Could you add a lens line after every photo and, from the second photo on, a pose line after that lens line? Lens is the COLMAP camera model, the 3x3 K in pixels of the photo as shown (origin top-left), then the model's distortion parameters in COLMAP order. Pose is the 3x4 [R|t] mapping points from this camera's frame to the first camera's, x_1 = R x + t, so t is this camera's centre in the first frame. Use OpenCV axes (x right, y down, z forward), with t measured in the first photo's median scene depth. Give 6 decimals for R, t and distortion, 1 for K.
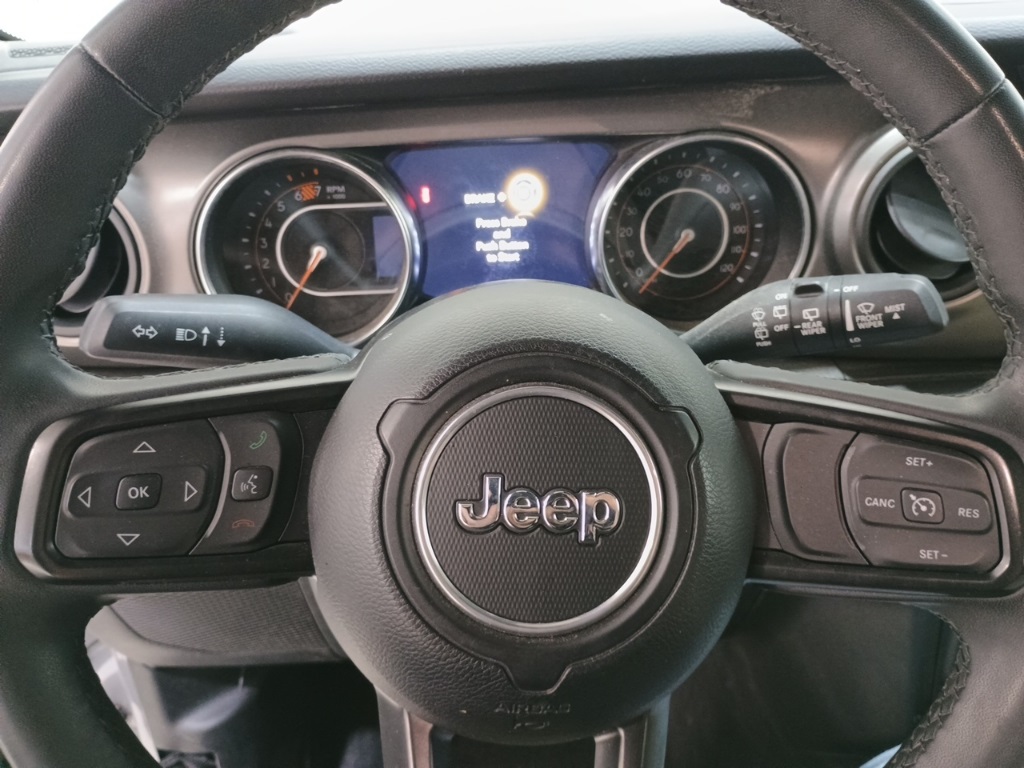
lens RADIAL K [[881.6, 0, 510.6], [0, 881.6, 380.7], [0, 0, 1]] dist [0.038138, -0.059525]
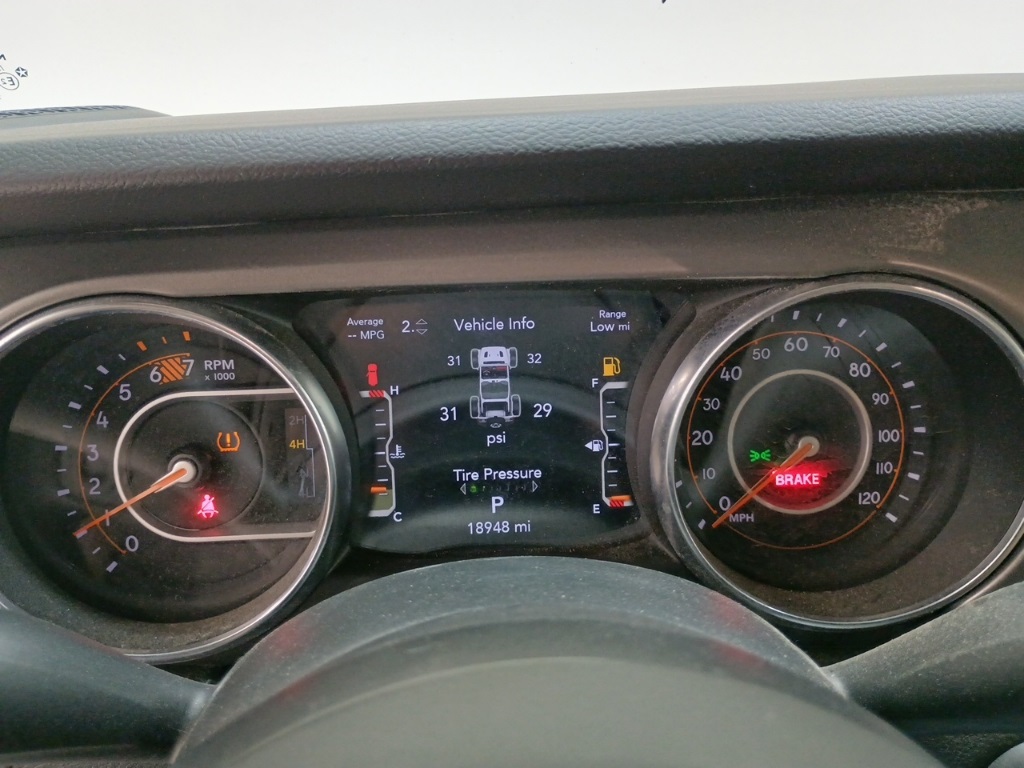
lens RADIAL K [[881.6, 0, 510.6], [0, 881.6, 380.7], [0, 0, 1]] dist [0.038138, -0.059525]
pose [[0.999896, 0.010019, 0.010408, -0.007537], [-0.008046, 0.984565, -0.174835, -0.112067], [-0.012000, 0.174733, 0.984543, 0.447328]]
